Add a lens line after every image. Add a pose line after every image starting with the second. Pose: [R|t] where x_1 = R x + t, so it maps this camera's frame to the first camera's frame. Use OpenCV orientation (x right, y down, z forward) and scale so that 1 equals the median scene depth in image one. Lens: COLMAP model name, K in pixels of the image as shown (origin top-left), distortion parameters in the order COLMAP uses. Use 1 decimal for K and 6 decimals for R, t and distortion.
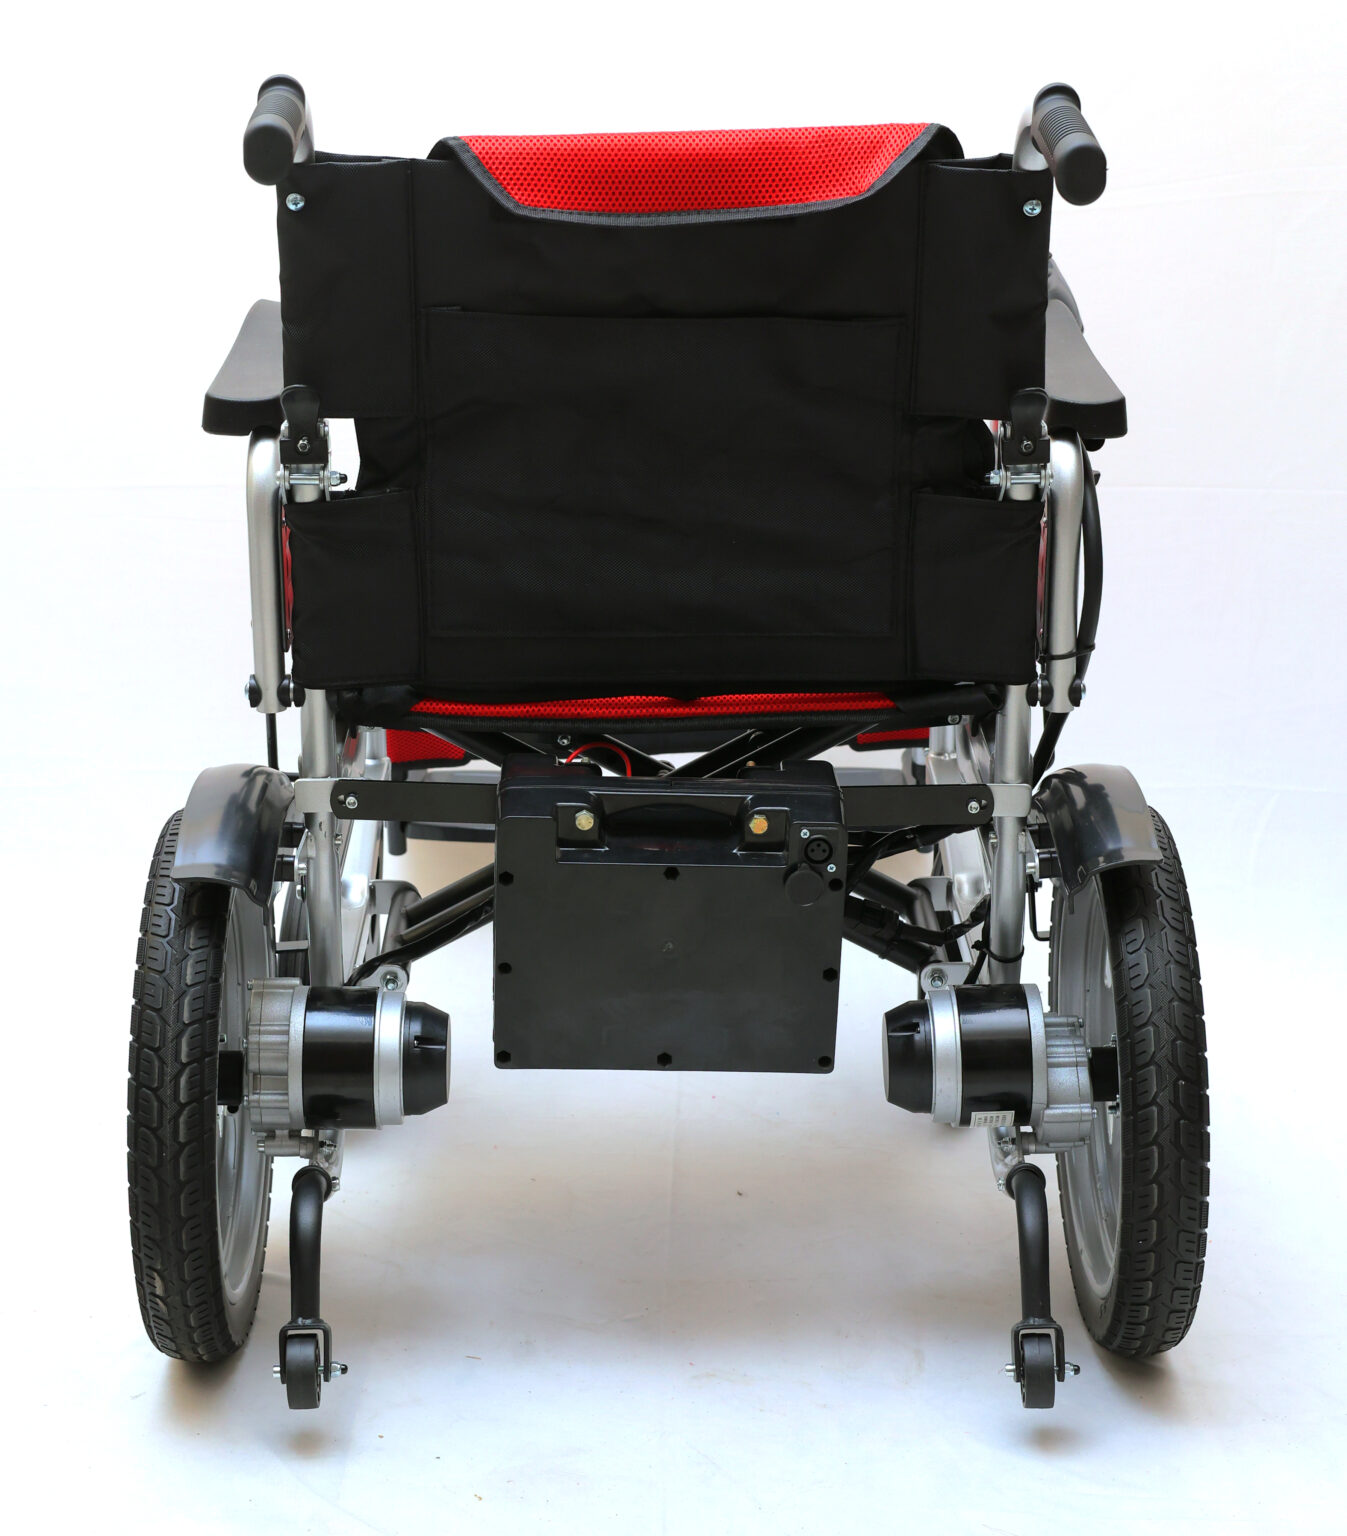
lens RADIAL K [[2257.4, 0, 666.5], [0, 2257.4, 766.8], [0, 0, 1]] dist [0.009885, 0.000000]
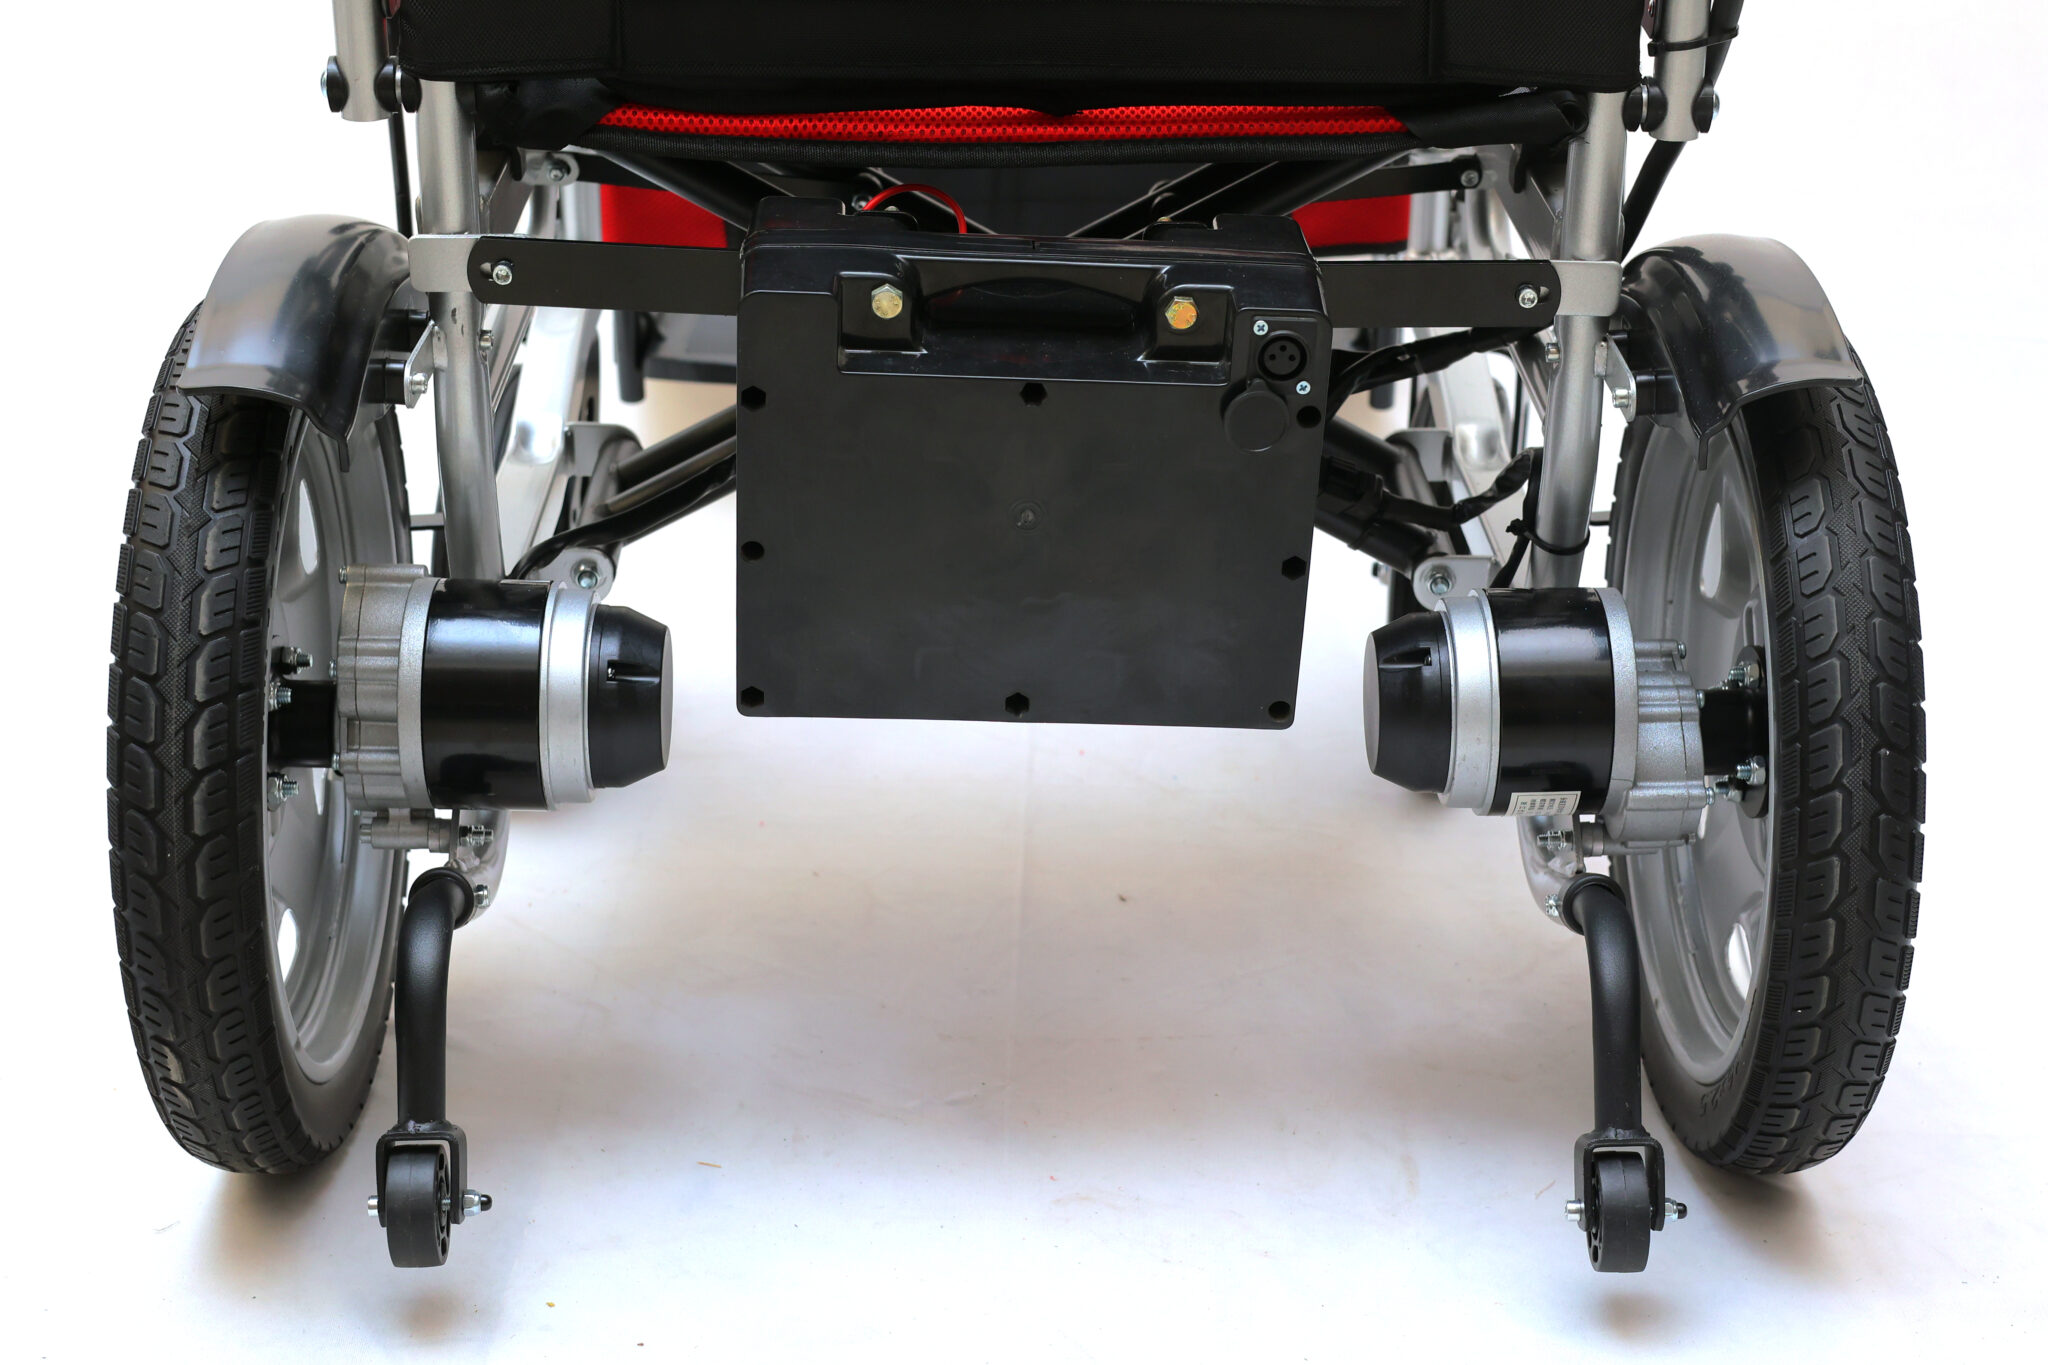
lens RADIAL K [[2969.4, 0, 1025.5], [0, 2969.4, 680.1], [0, 0, 1]] dist [0.116824, 0.000000]
pose [[0.999925, 0.010995, 0.005308, -0.002824], [-0.011568, 0.992211, 0.124029, 0.022566], [-0.003903, -0.124081, 0.992264, 0.193957]]
